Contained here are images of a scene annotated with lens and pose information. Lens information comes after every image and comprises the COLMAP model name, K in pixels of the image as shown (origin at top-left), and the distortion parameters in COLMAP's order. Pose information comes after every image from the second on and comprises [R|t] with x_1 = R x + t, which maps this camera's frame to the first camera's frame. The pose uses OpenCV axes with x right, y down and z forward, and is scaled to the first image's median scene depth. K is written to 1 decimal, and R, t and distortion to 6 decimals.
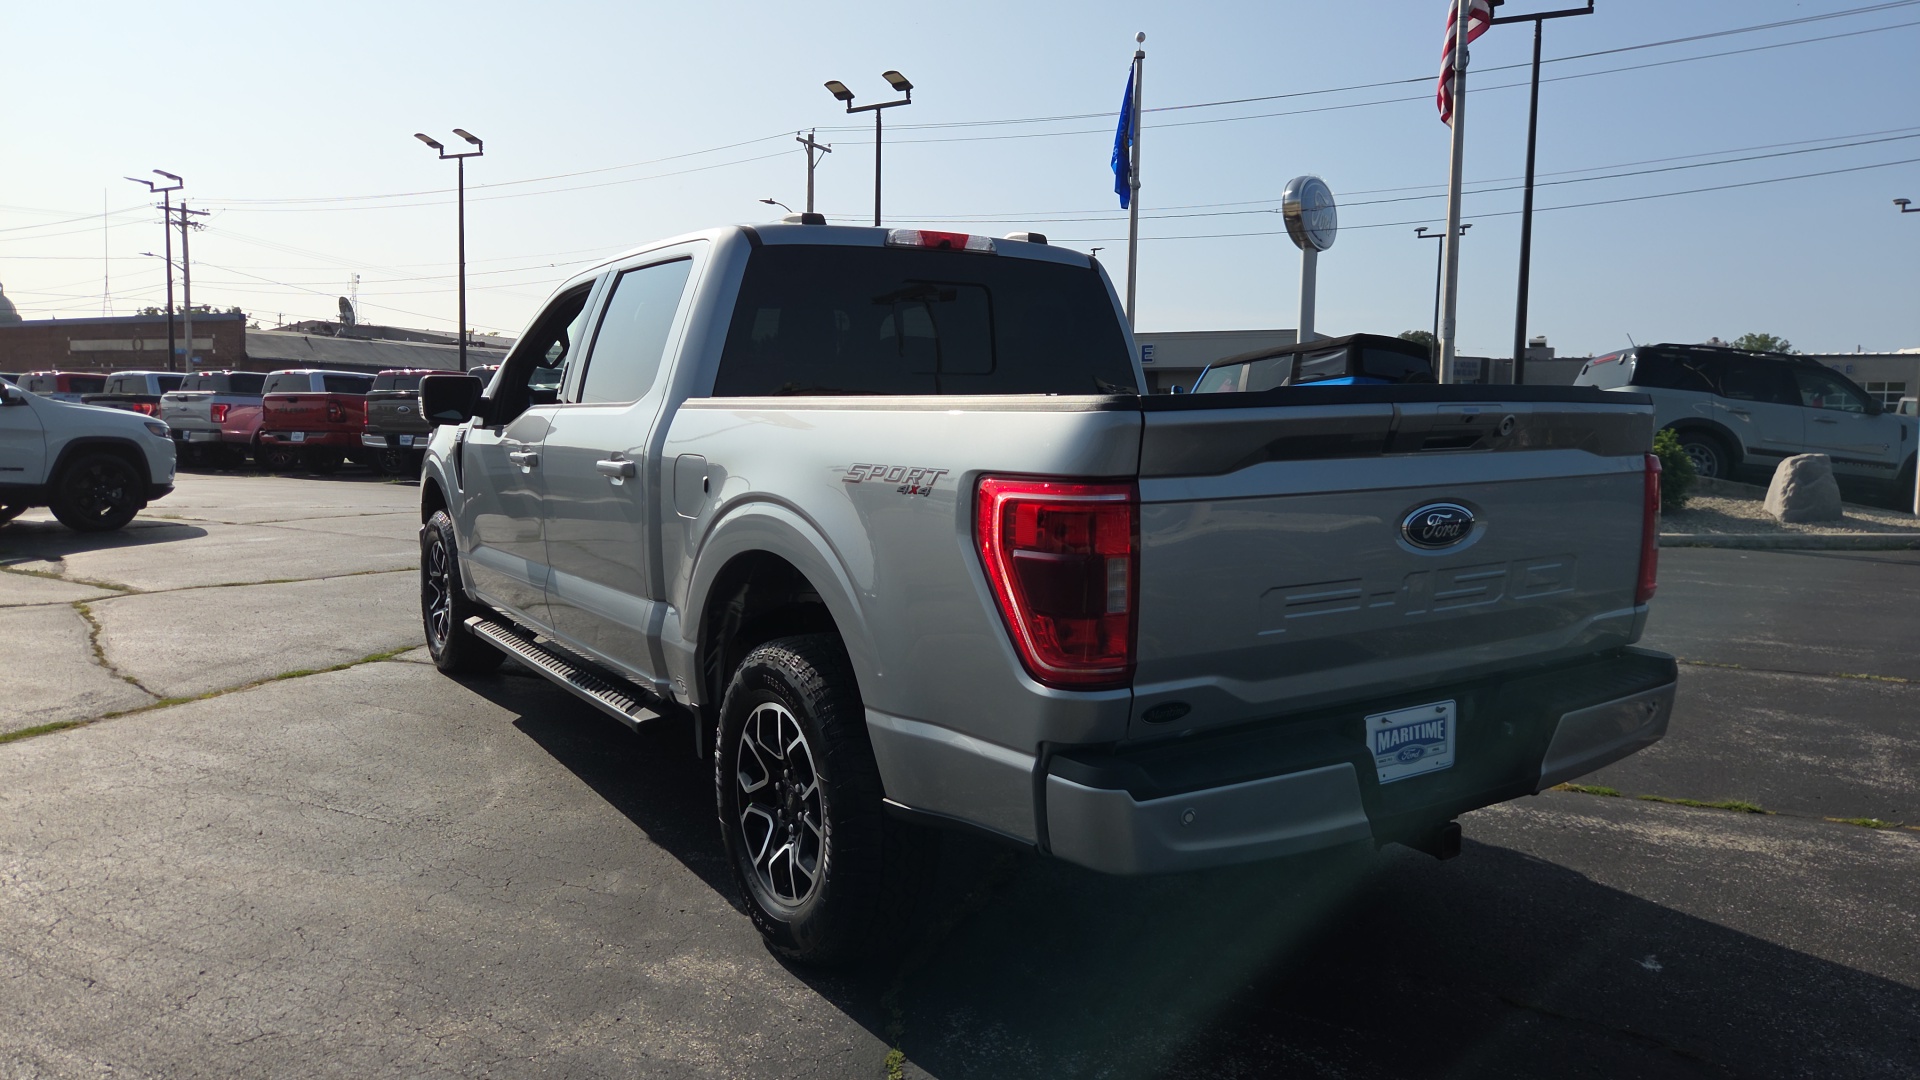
lens RADIAL K [[1307.2, 0, 965.2], [0, 1307.2, 536.7], [0, 0, 1]] dist [0.072086, -0.062433]
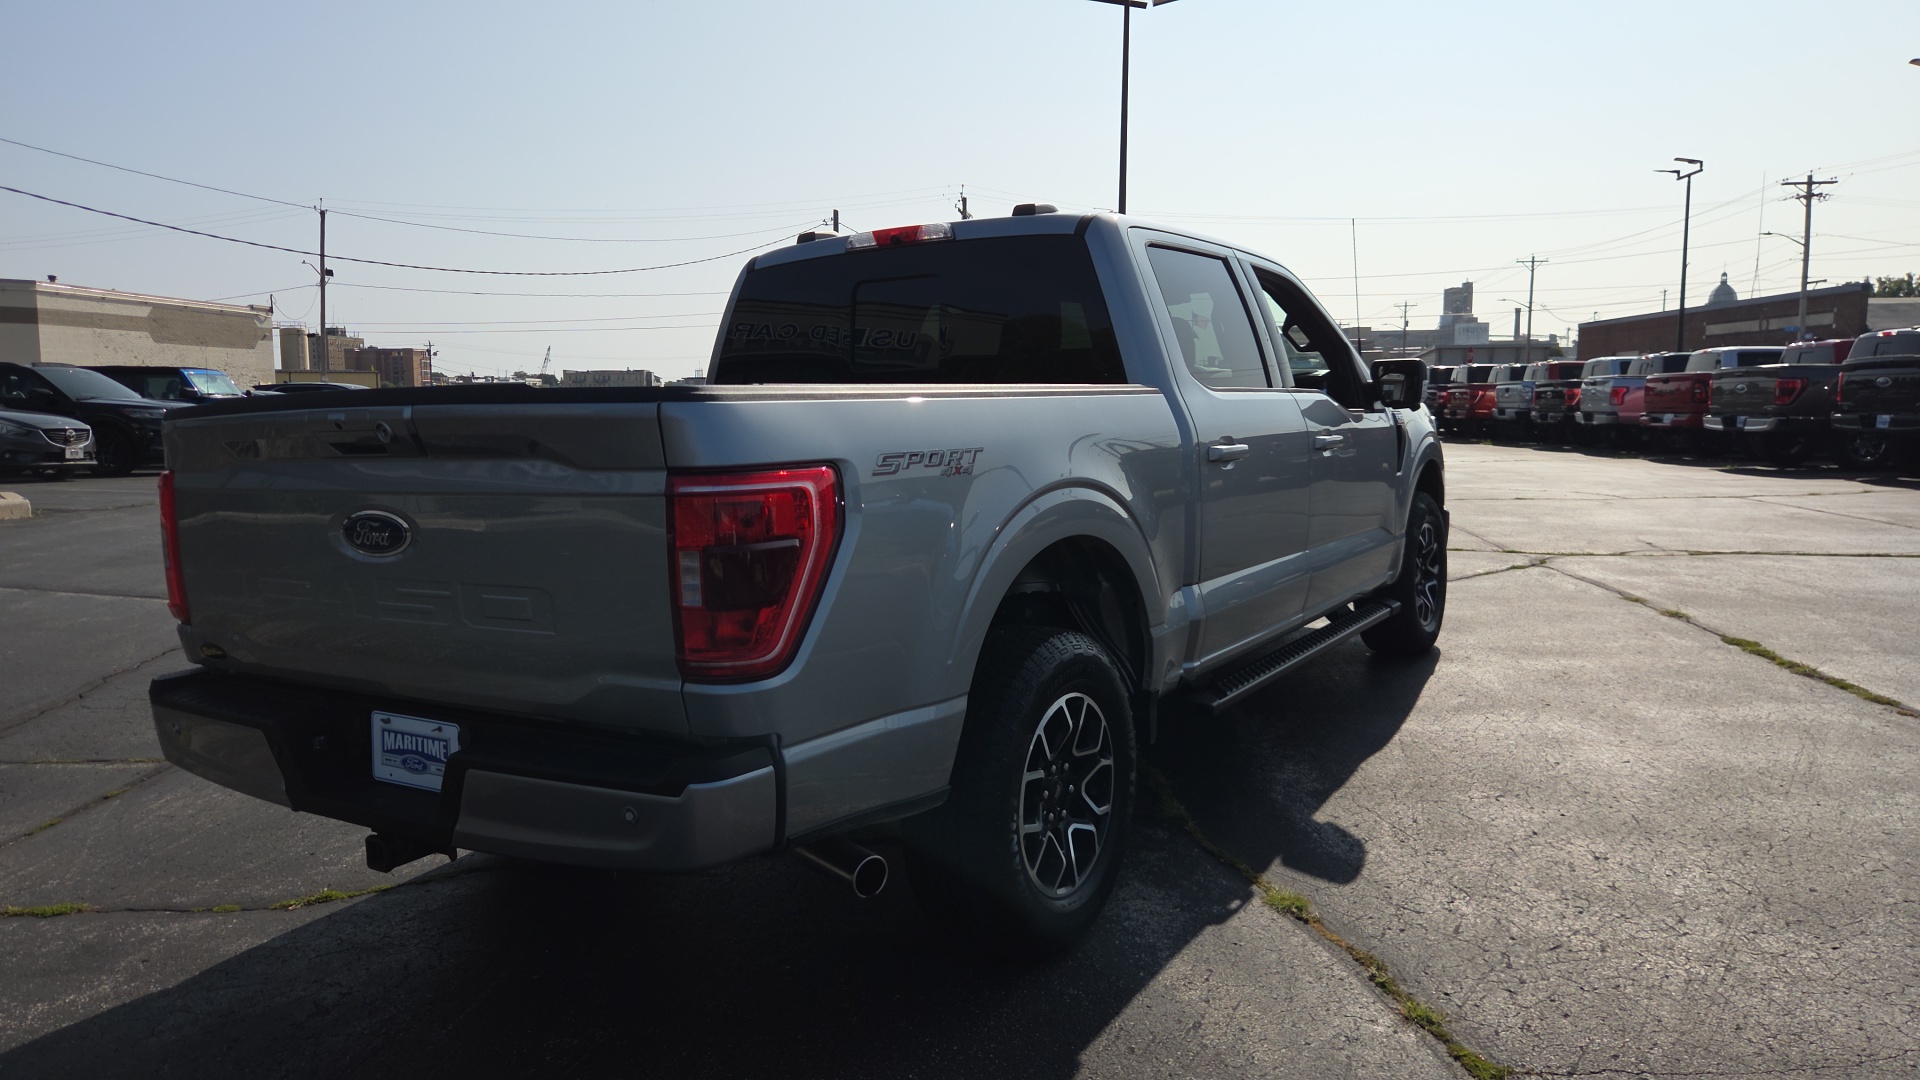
lens RADIAL K [[1307.2, 0, 965.2], [0, 1307.2, 536.7], [0, 0, 1]] dist [0.072086, -0.062433]
pose [[0.389569, 0.079520, -0.917558, 0.201036], [-0.064395, 0.996179, 0.058993, -0.012913], [0.918743, 0.036105, 0.393201, 0.141953]]
